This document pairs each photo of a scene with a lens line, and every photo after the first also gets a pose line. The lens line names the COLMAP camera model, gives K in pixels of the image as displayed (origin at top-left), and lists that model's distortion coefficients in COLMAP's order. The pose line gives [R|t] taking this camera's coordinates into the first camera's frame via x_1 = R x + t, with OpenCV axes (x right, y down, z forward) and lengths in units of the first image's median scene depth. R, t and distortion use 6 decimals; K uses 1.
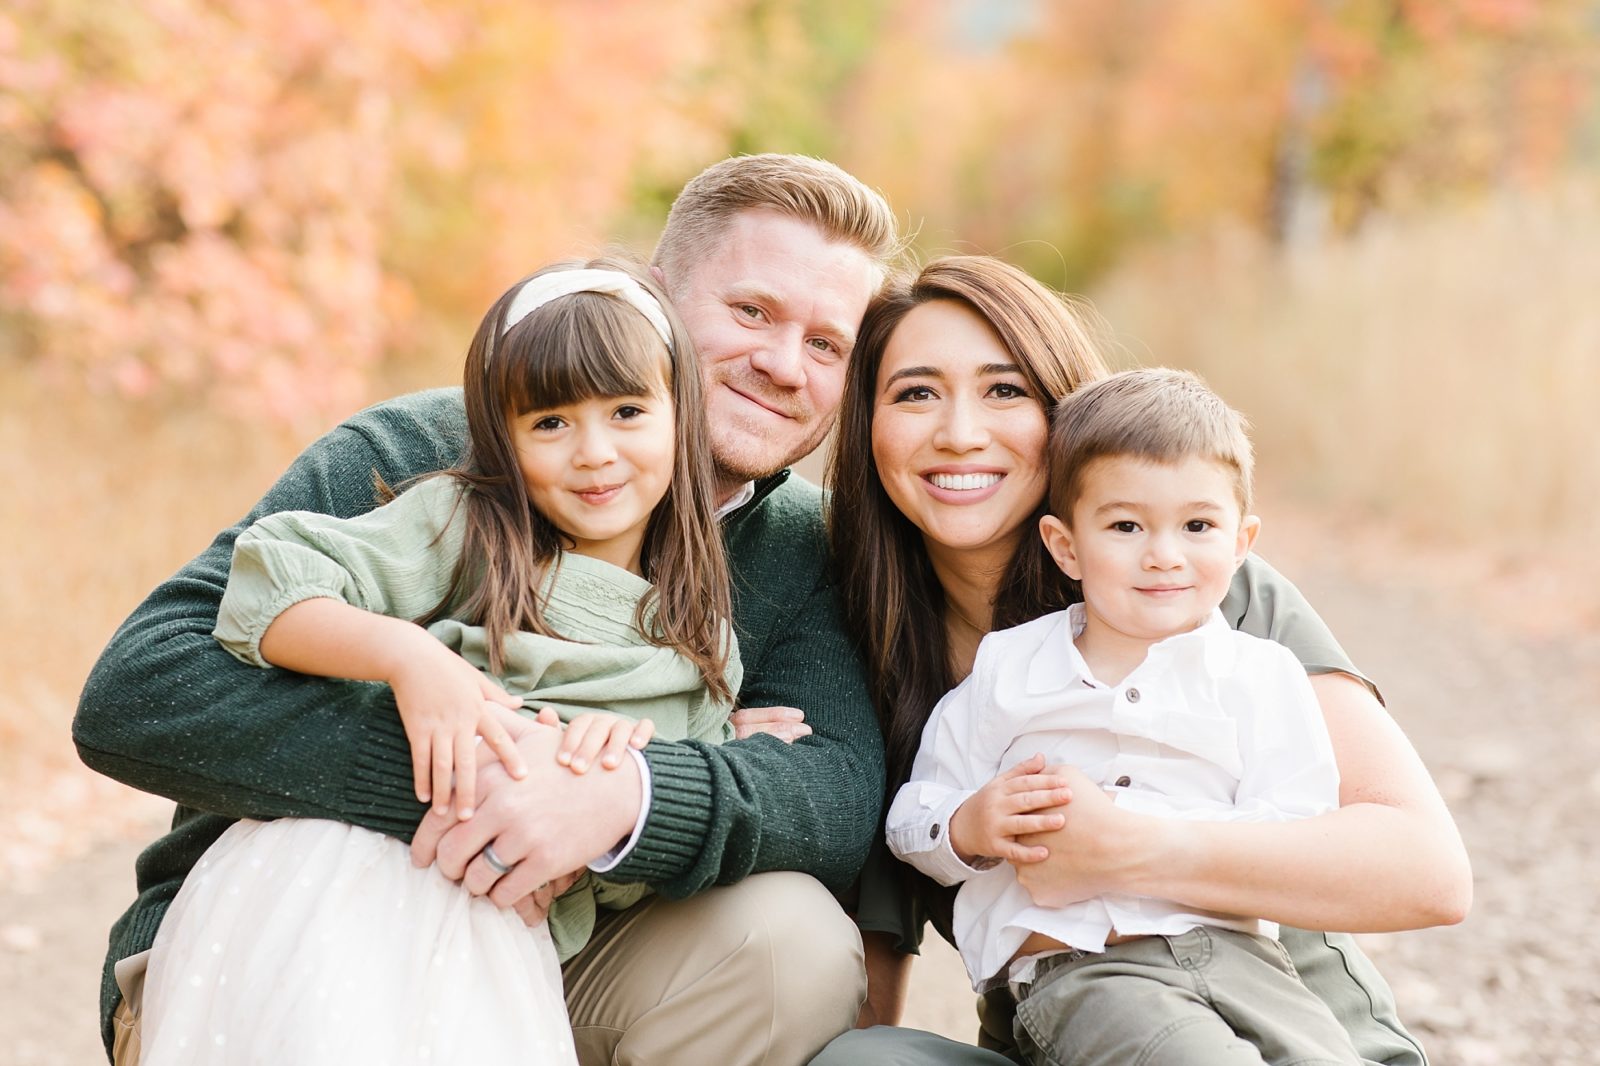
lens RADIAL K [[7500.3, 0, 800.0], [0, 7500.3, 533.0], [0, 0, 1]] dist [-0.156784, 1.707541]
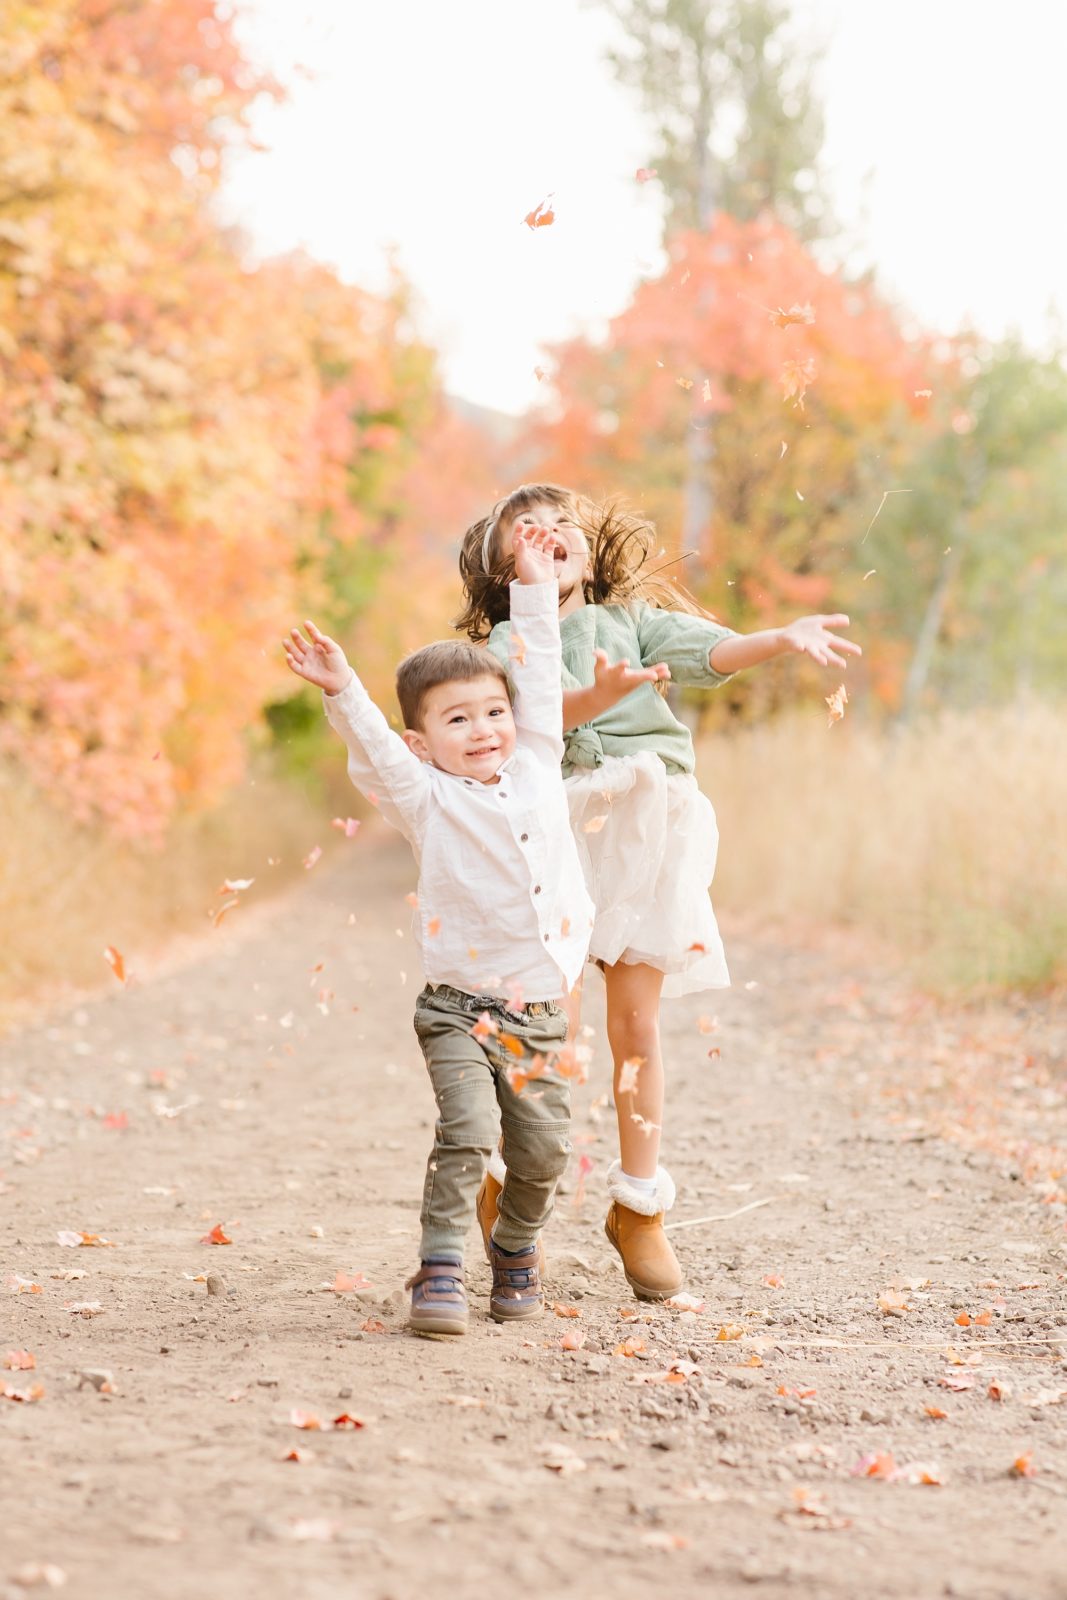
lens RADIAL K [[7500.3, 0, 533.5], [0, 7500.3, 800.0], [0, 0, 1]] dist [-0.156784, 1.707541]
pose [[0.999327, 0.006123, 0.036164, -0.030859], [-0.005087, 0.999576, -0.028678, 0.030150], [-0.036324, 0.028475, 0.998934, -0.968028]]
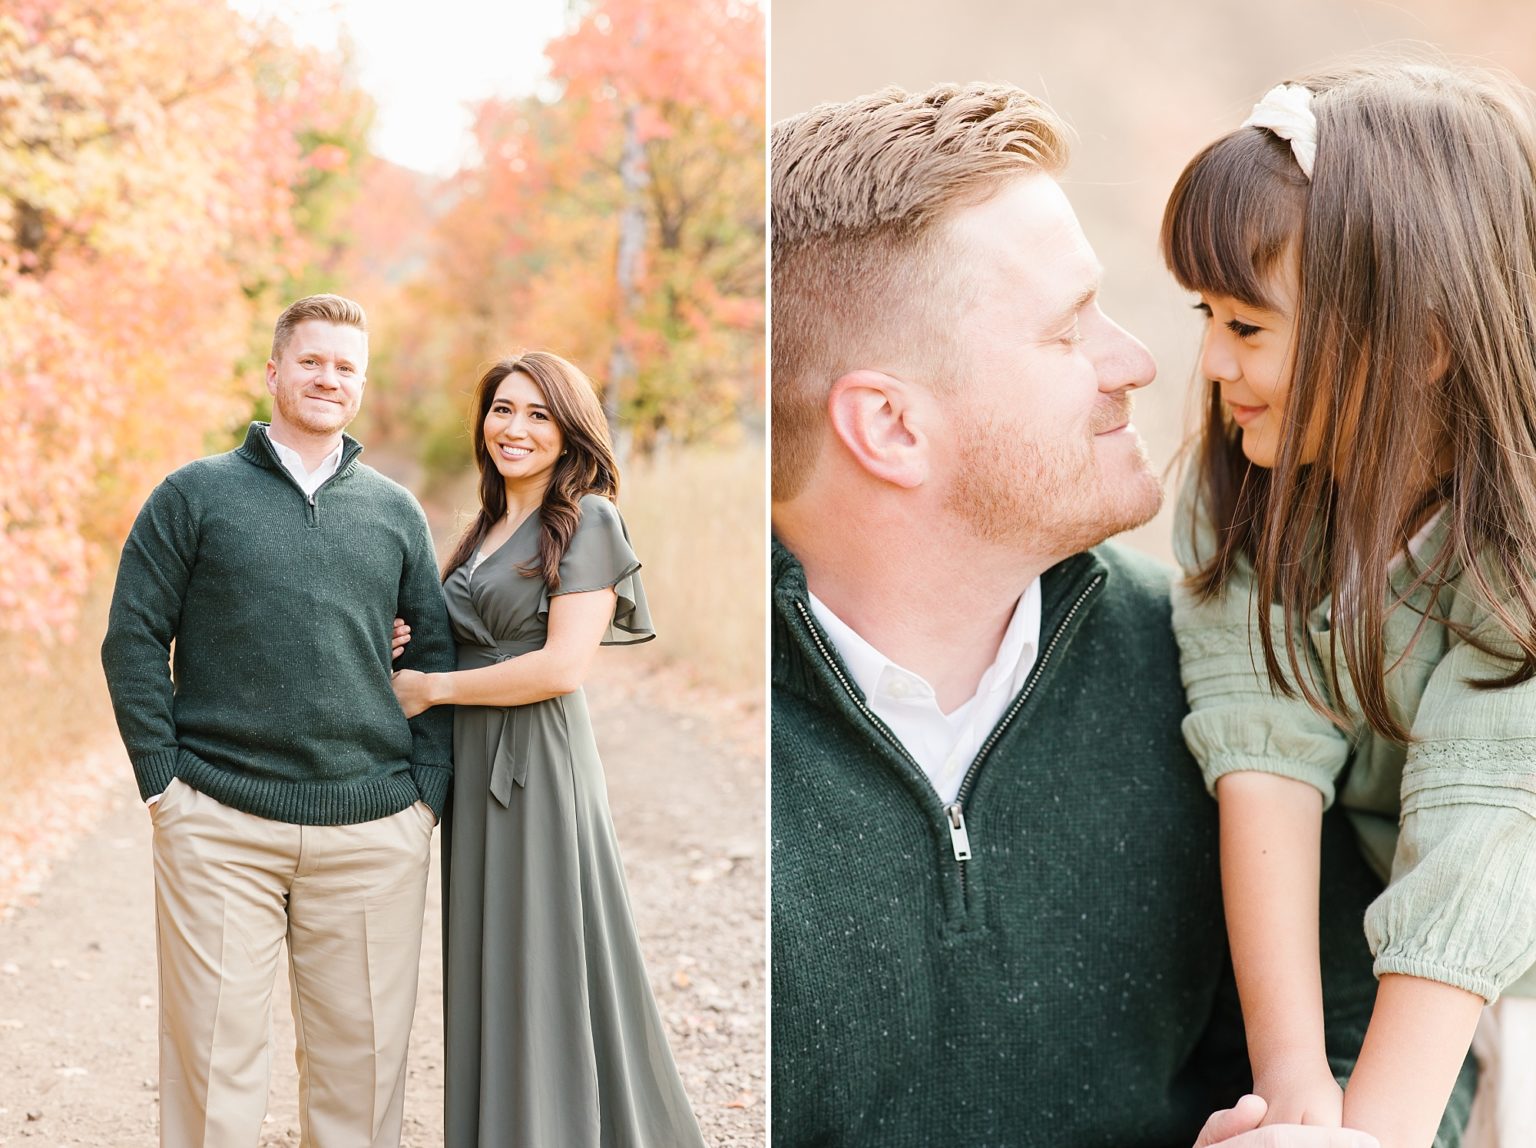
lens RADIAL K [[5263.4, 0, 768.0], [0, 5263.4, 574.0], [0, 0, 1]] dist [-0.142588, 1.587968]
pose [[0.995156, -0.006957, 0.098060, -0.018484], [0.007366, 0.999966, -0.003806, -0.020482], [-0.098030, 0.004510, 0.995173, -0.191911]]
